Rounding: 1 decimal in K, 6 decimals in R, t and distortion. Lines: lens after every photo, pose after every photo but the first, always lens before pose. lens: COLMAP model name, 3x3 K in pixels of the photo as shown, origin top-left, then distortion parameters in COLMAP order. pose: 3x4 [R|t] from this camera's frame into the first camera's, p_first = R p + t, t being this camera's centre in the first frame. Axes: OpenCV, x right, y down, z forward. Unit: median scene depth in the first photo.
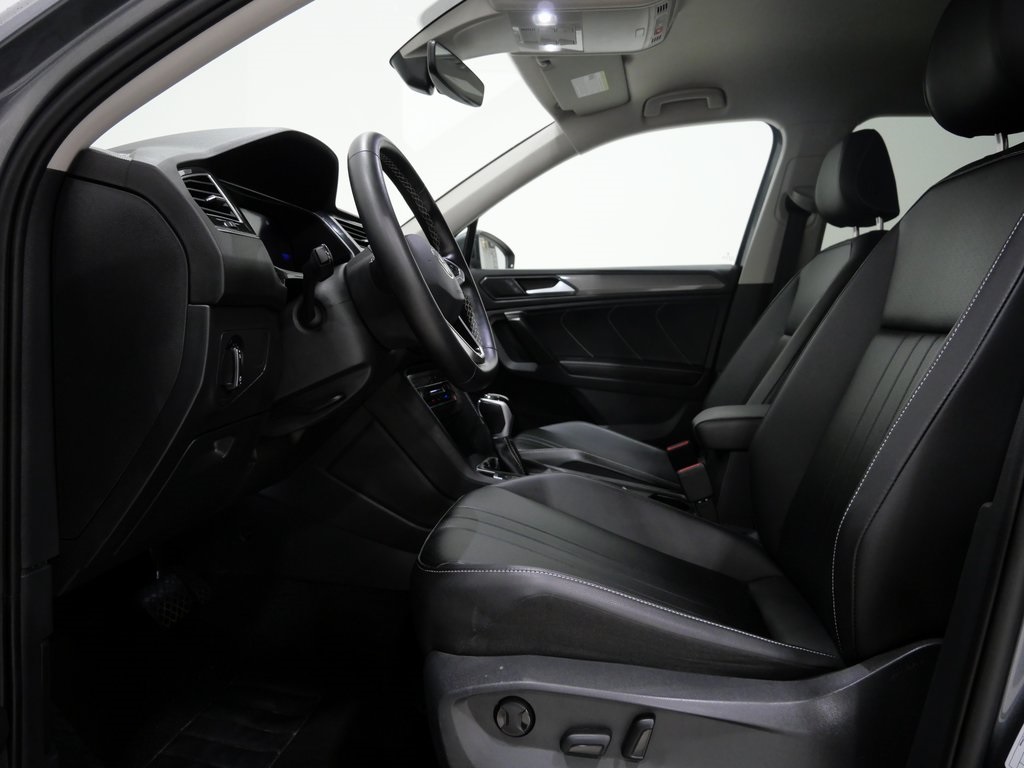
lens RADIAL K [[785.2, 0, 510.8], [0, 785.2, 384.8], [0, 0, 1]] dist [-0.011150, -0.003212]
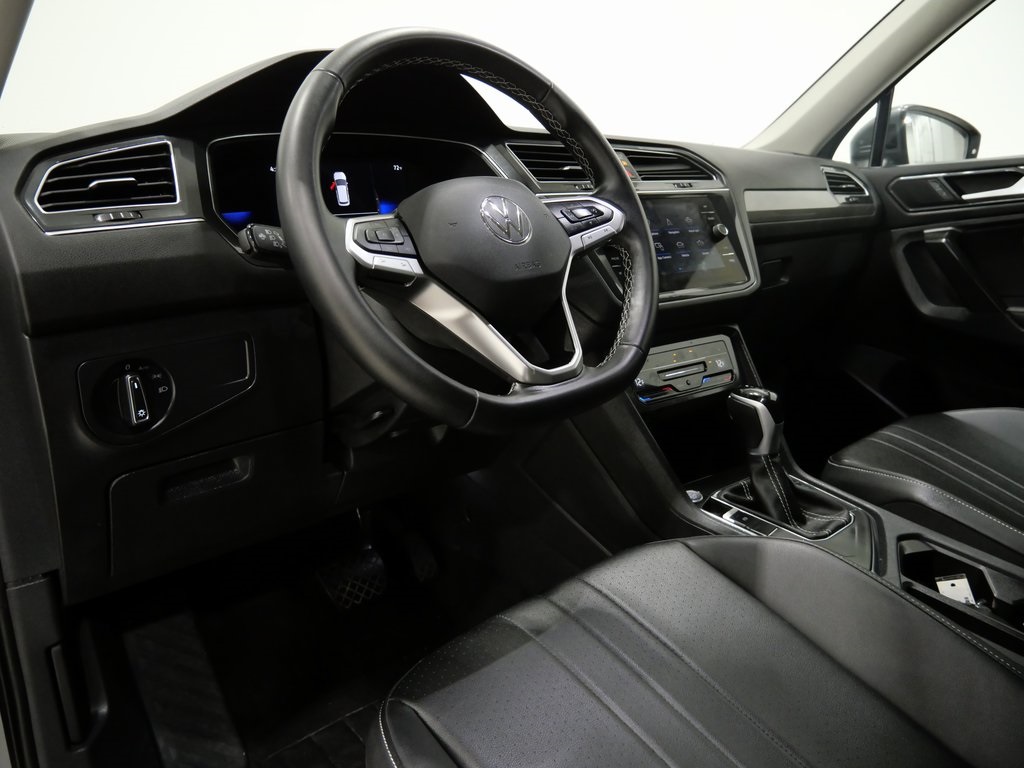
lens RADIAL K [[785.2, 0, 510.8], [0, 785.2, 384.8], [0, 0, 1]] dist [-0.011150, -0.003212]
pose [[0.764304, 0.110664, -0.635289, 0.163018], [-0.013629, 0.987717, 0.155658, -0.061309], [0.644712, -0.110312, 0.756425, 0.257203]]
